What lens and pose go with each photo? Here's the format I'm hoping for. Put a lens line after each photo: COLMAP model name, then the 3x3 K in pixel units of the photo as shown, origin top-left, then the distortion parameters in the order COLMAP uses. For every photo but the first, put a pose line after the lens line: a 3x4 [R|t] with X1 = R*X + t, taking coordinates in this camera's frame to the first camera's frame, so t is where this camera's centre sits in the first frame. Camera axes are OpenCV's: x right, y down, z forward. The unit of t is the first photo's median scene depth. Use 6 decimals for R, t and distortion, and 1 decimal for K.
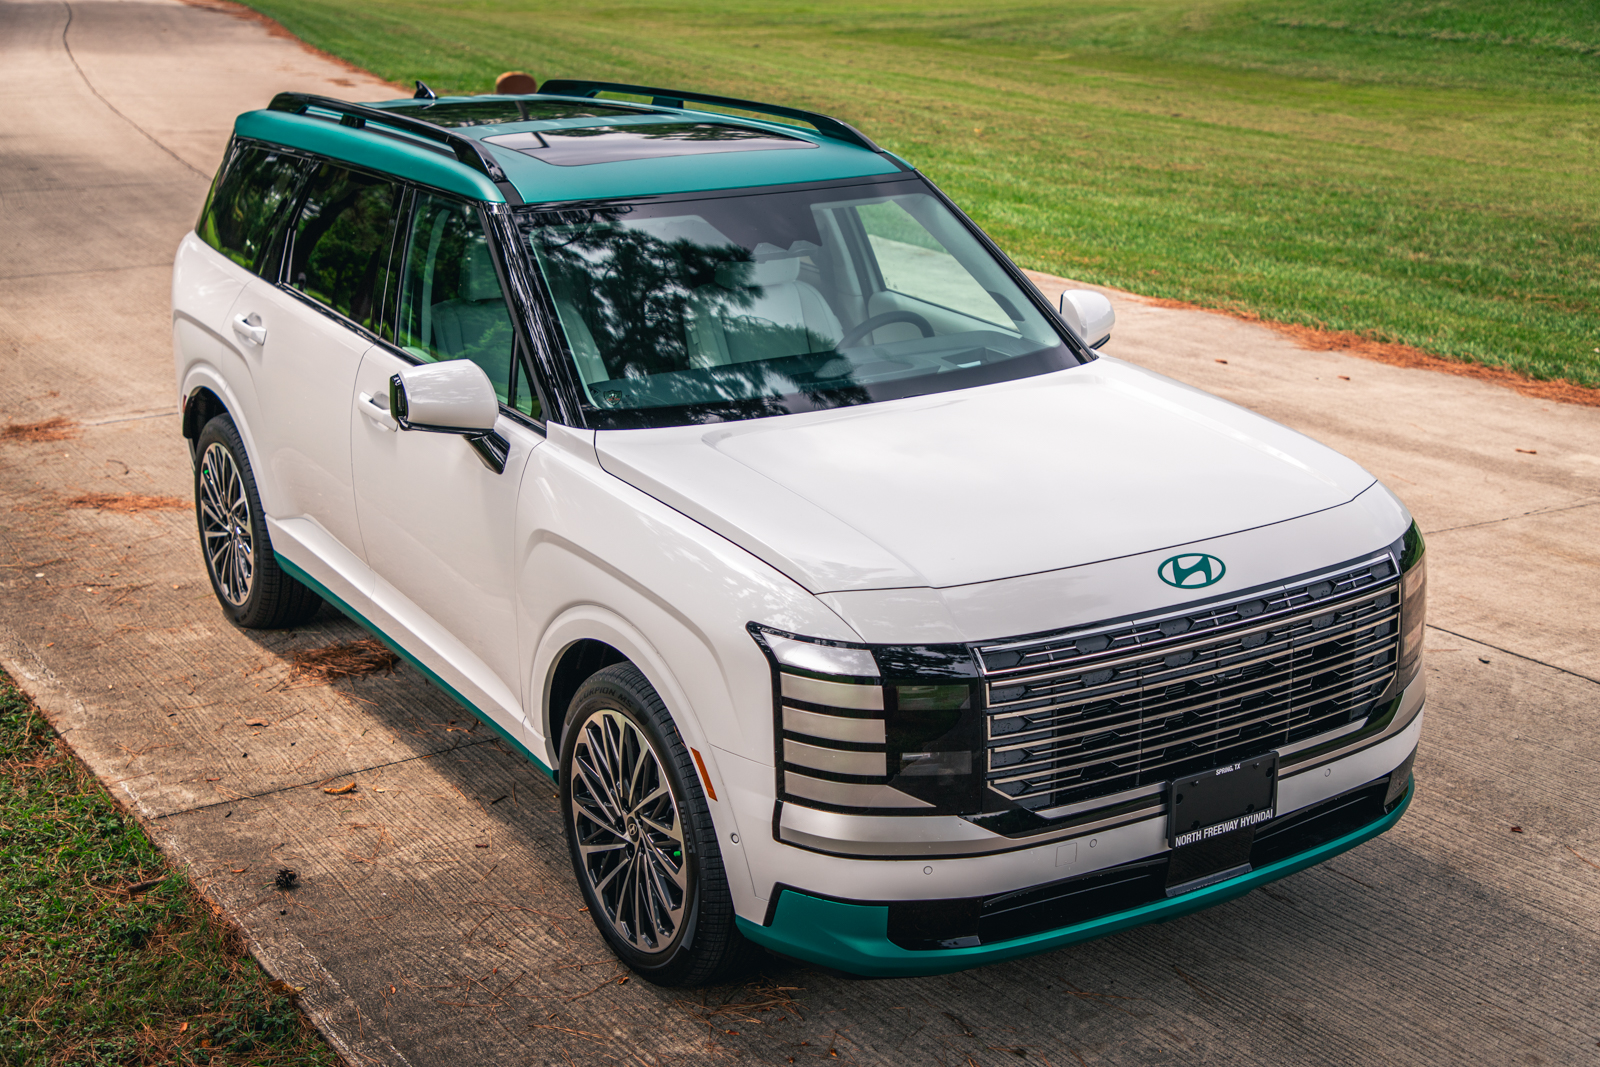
lens RADIAL K [[2111.3, 0, 803.4], [0, 2111.3, 526.8], [0, 0, 1]] dist [-0.027689, 0.000000]
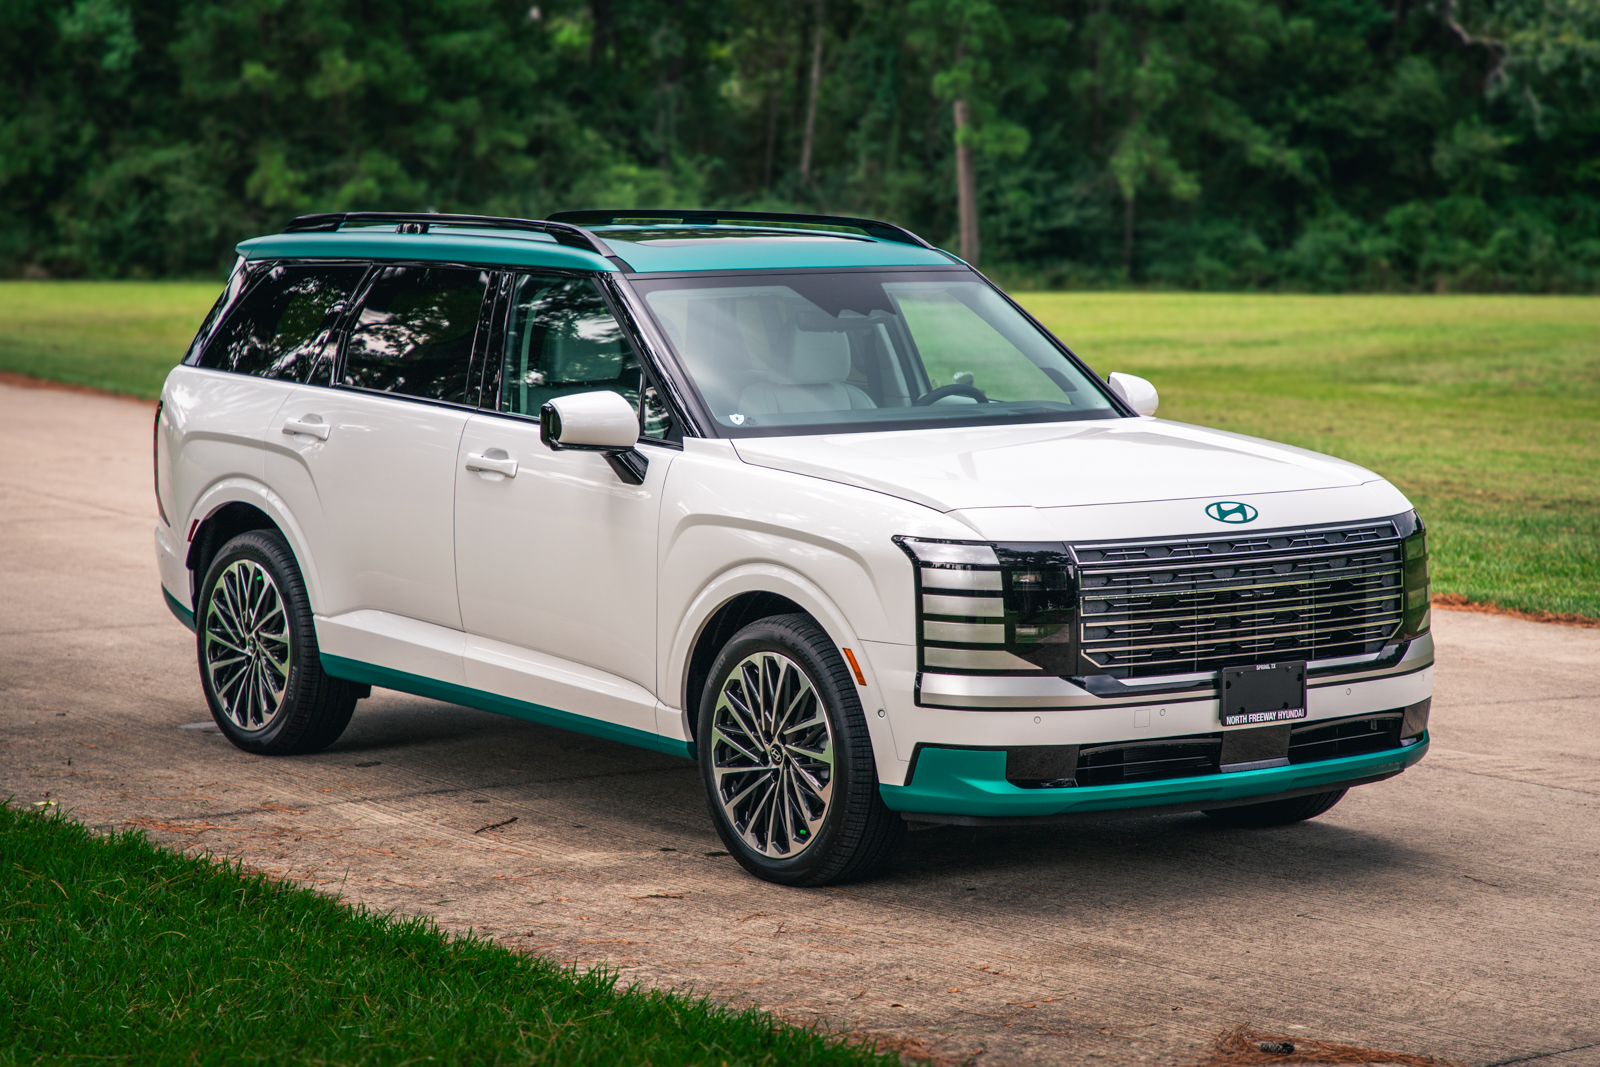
lens RADIAL K [[3985.0, 0, 799.7], [0, 3985.0, 535.9], [0, 0, 1]] dist [-0.095538, 0.000000]
pose [[0.997456, -0.004574, 0.071132, -0.248011], [0.017608, 0.982821, -0.183719, 0.475951], [-0.069069, 0.184504, 0.980402, -1.341106]]
